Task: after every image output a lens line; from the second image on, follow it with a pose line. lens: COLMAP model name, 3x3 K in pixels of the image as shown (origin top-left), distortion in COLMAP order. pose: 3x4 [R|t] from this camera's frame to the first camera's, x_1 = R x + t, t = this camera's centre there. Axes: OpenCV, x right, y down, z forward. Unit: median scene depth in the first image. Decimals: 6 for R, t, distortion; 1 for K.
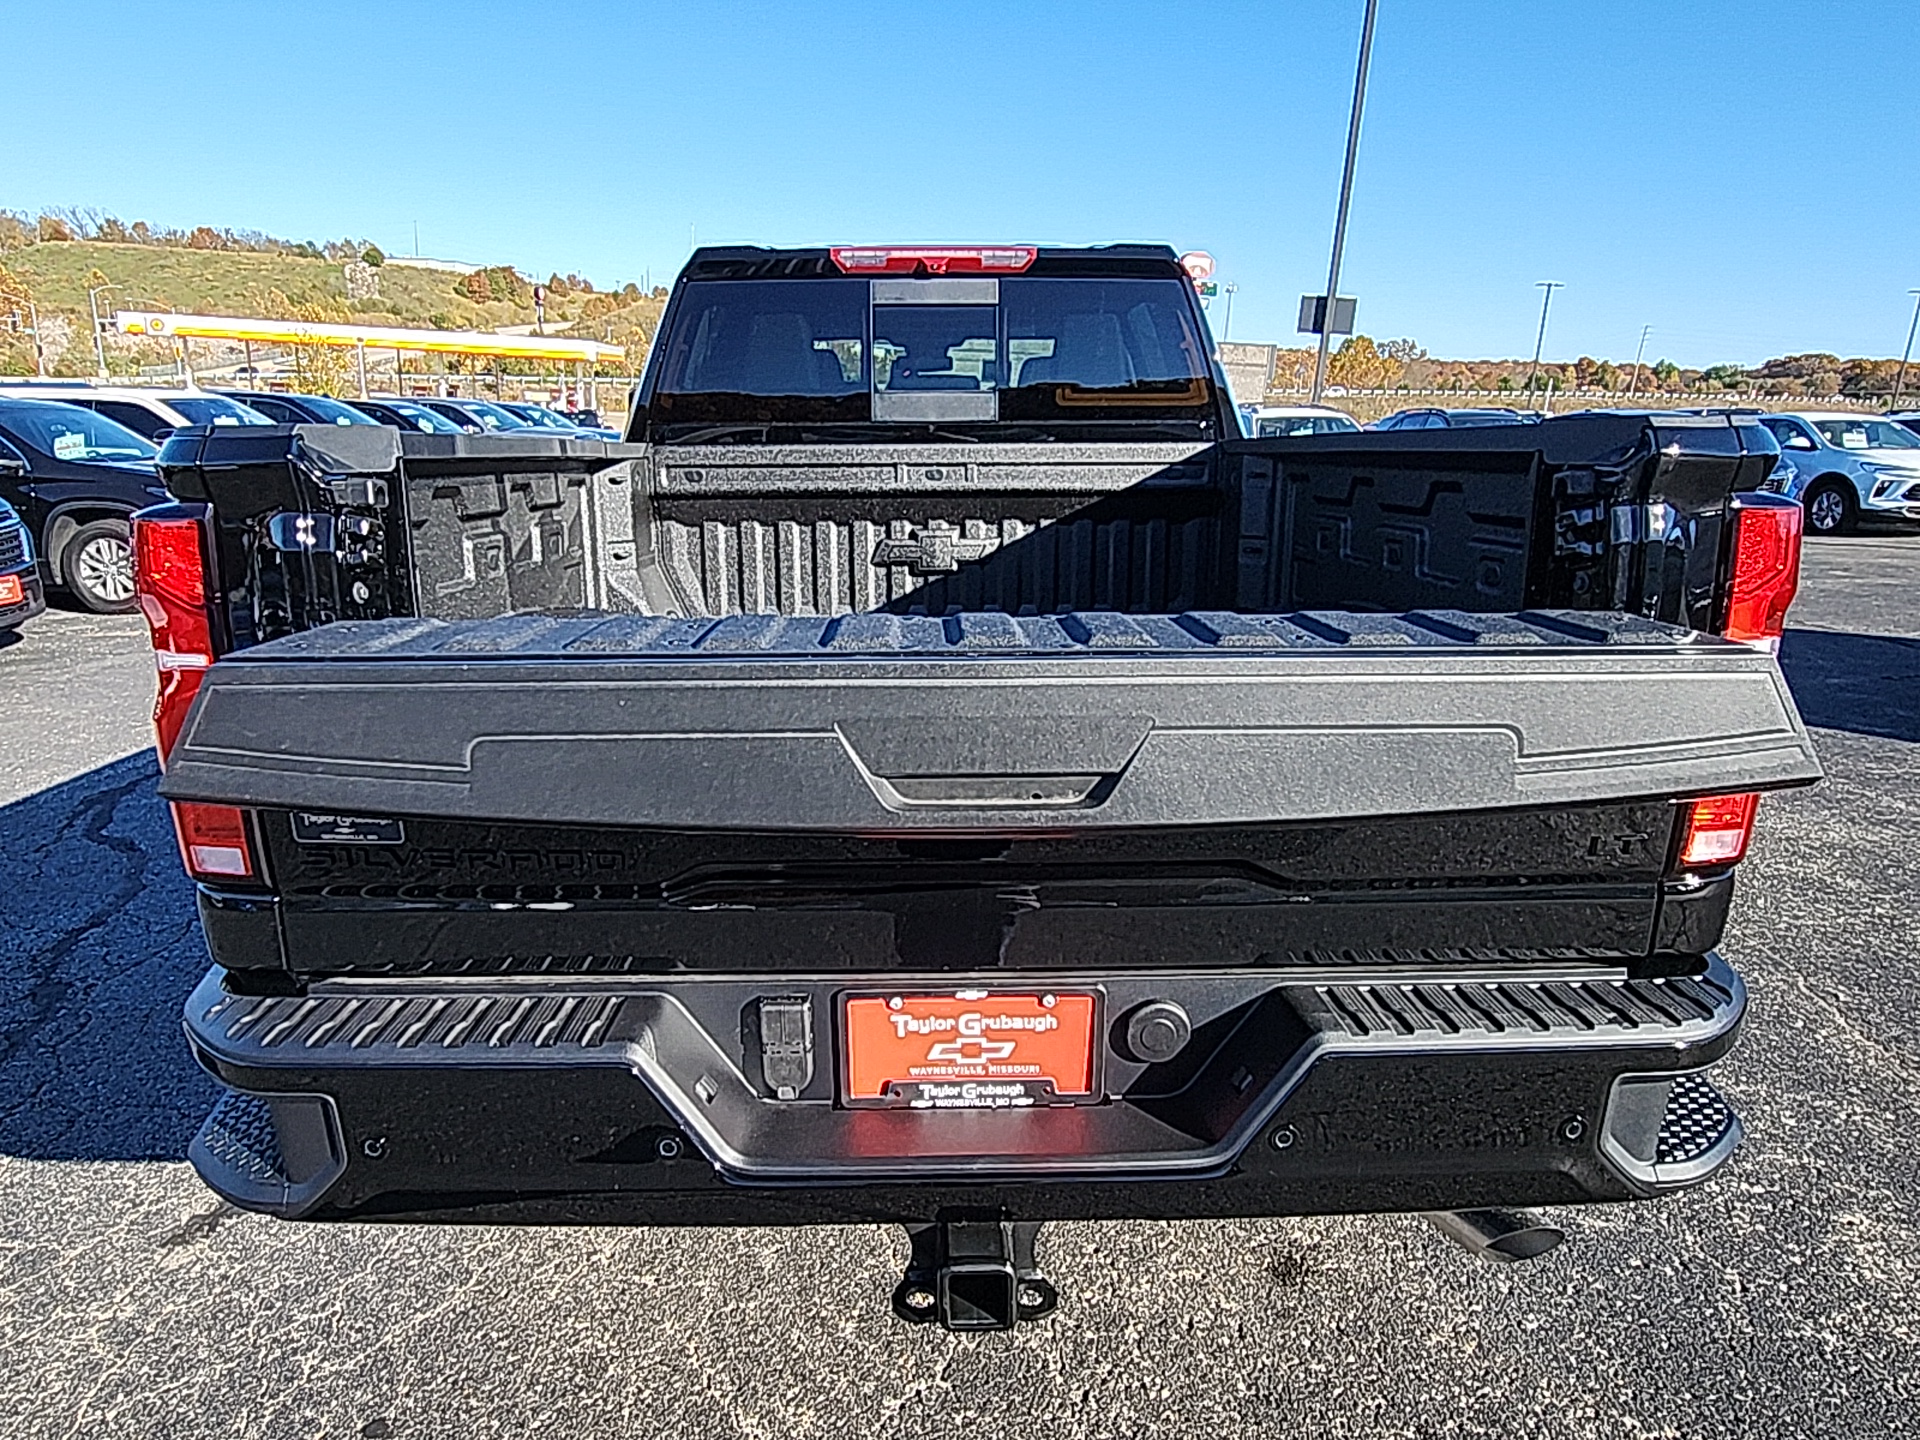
lens RADIAL K [[1166.8, 0, 937.4], [0, 1166.8, 721.0], [0, 0, 1]] dist [0.009958, -0.003158]
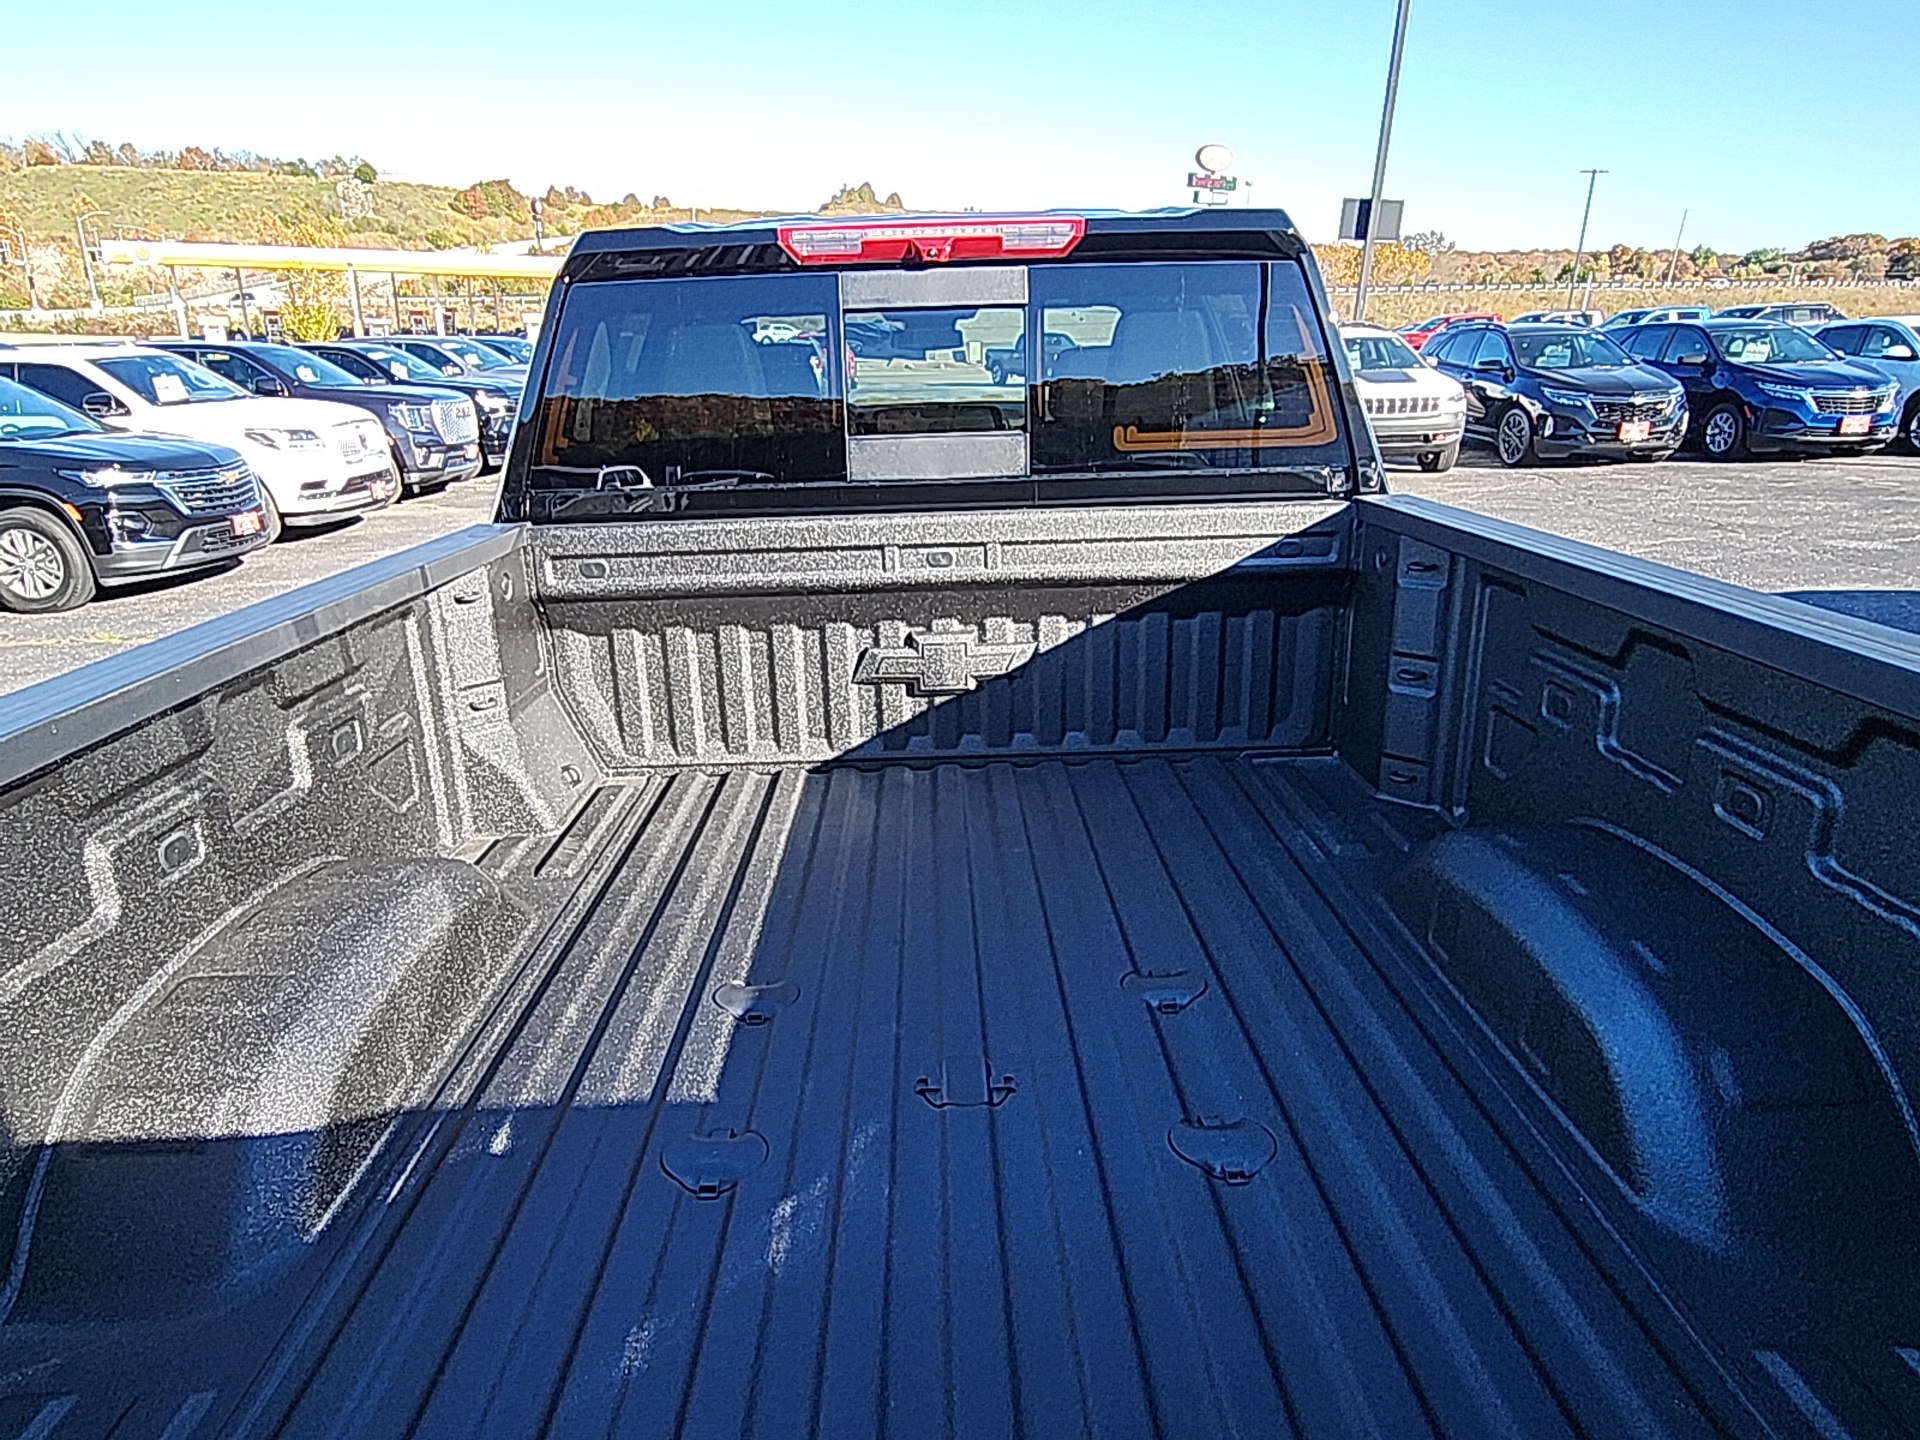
lens RADIAL K [[1166.8, 0, 937.4], [0, 1166.8, 721.0], [0, 0, 1]] dist [0.009958, -0.003158]
pose [[0.999648, -0.020532, -0.016785, 0.005961], [0.021686, 0.997188, 0.071739, -0.164804], [0.015265, -0.072078, 0.997282, 0.303537]]
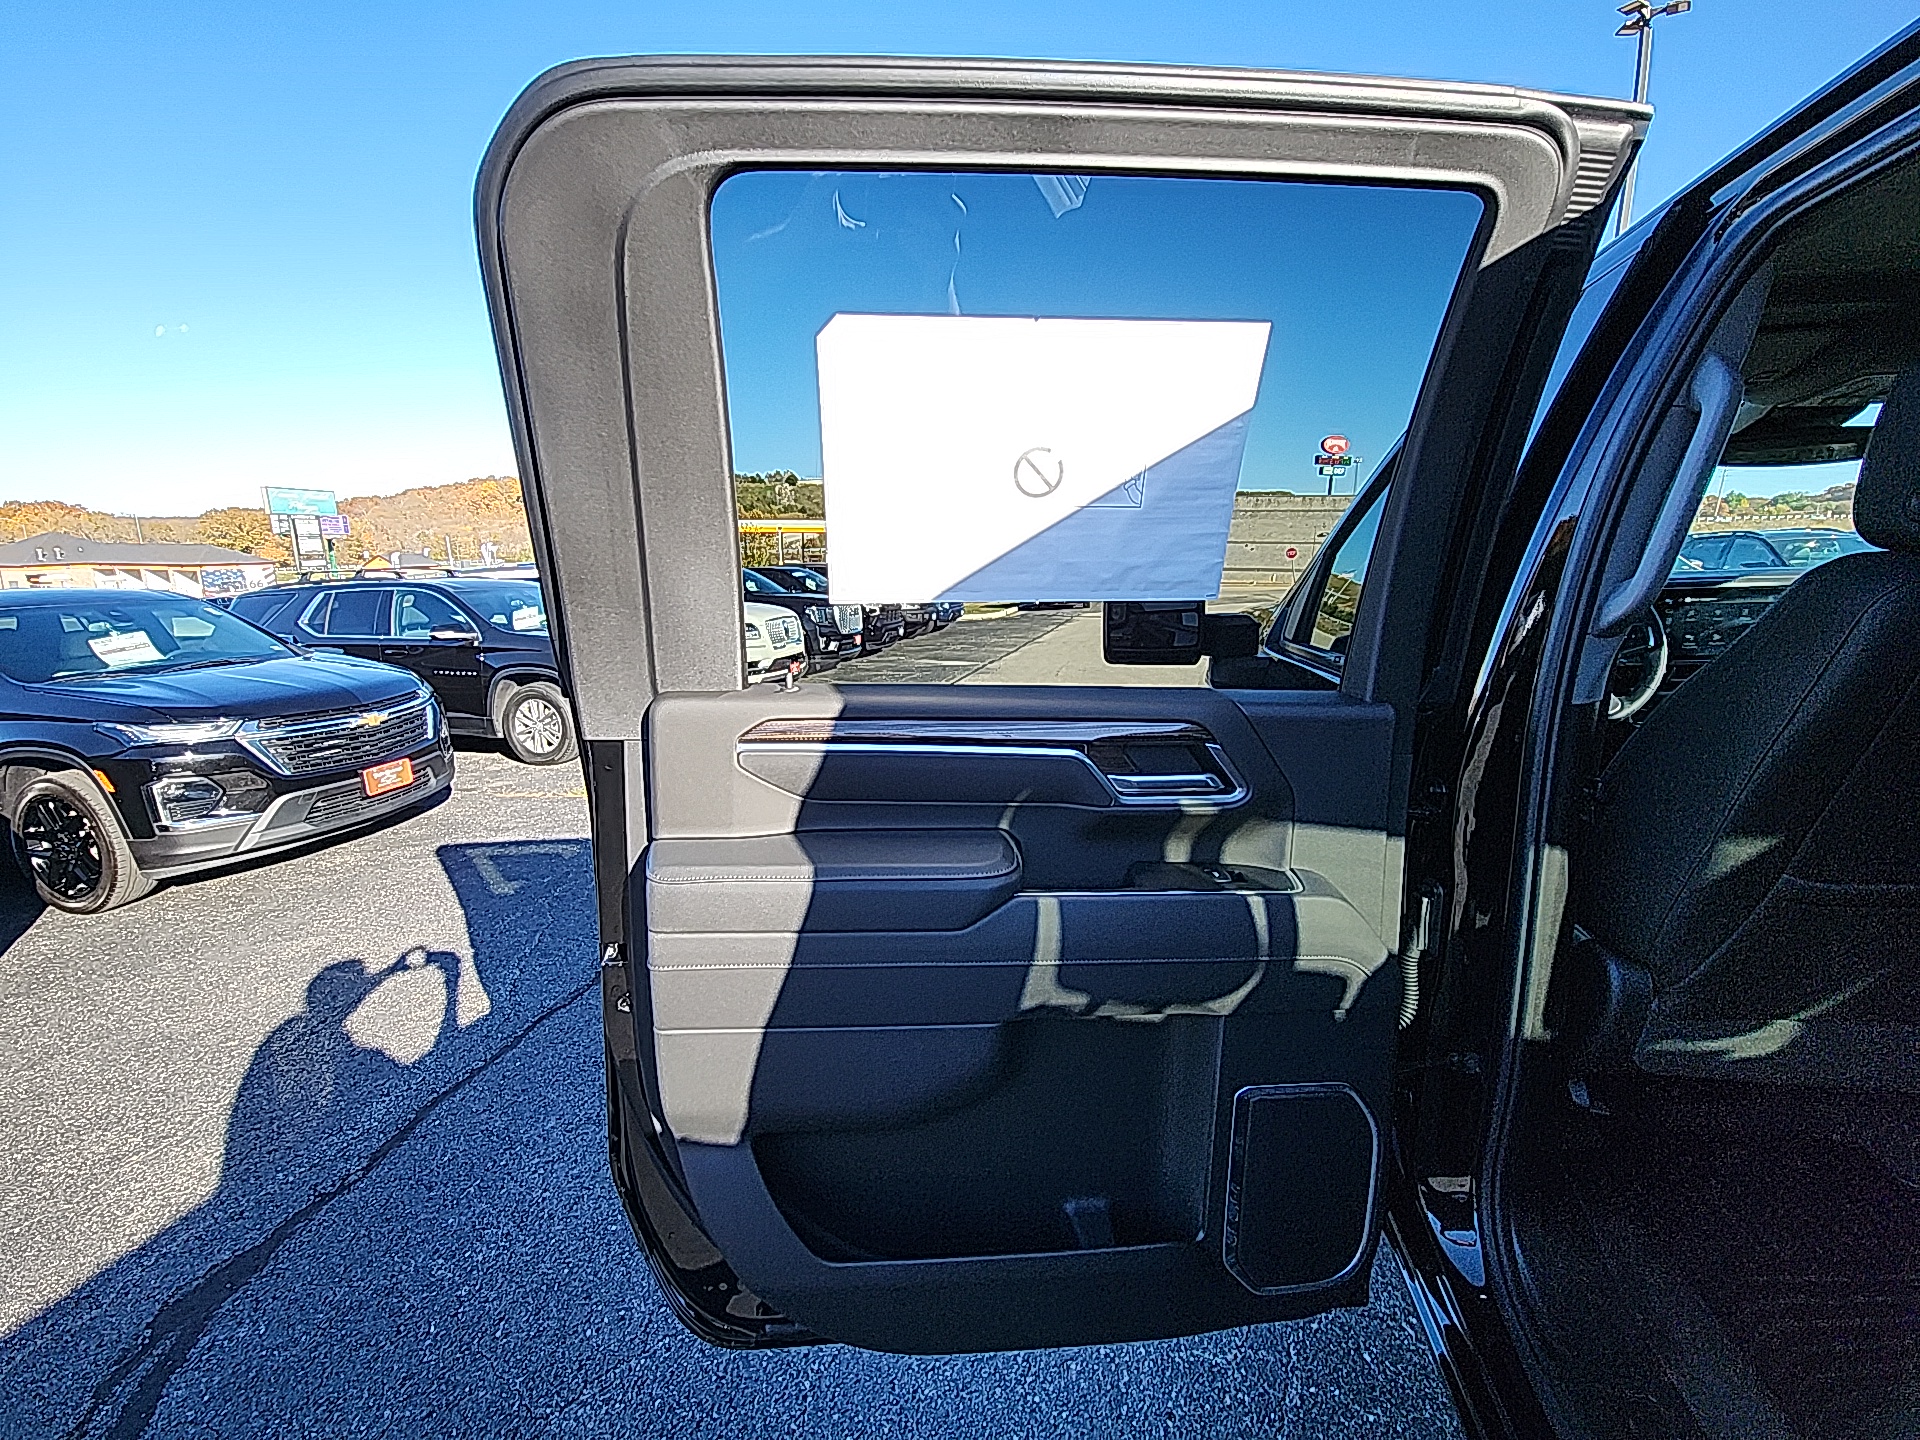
lens RADIAL K [[776.7, 0, 949.7], [0, 776.7, 706.2], [0, 0, 1]] dist [0.006816, -0.004938]
pose [[0.971558, 0.000924, -0.236799, -0.398644], [-0.018358, 0.997276, -0.071433, -0.286176], [0.236088, 0.073748, 0.968929, 1.024782]]
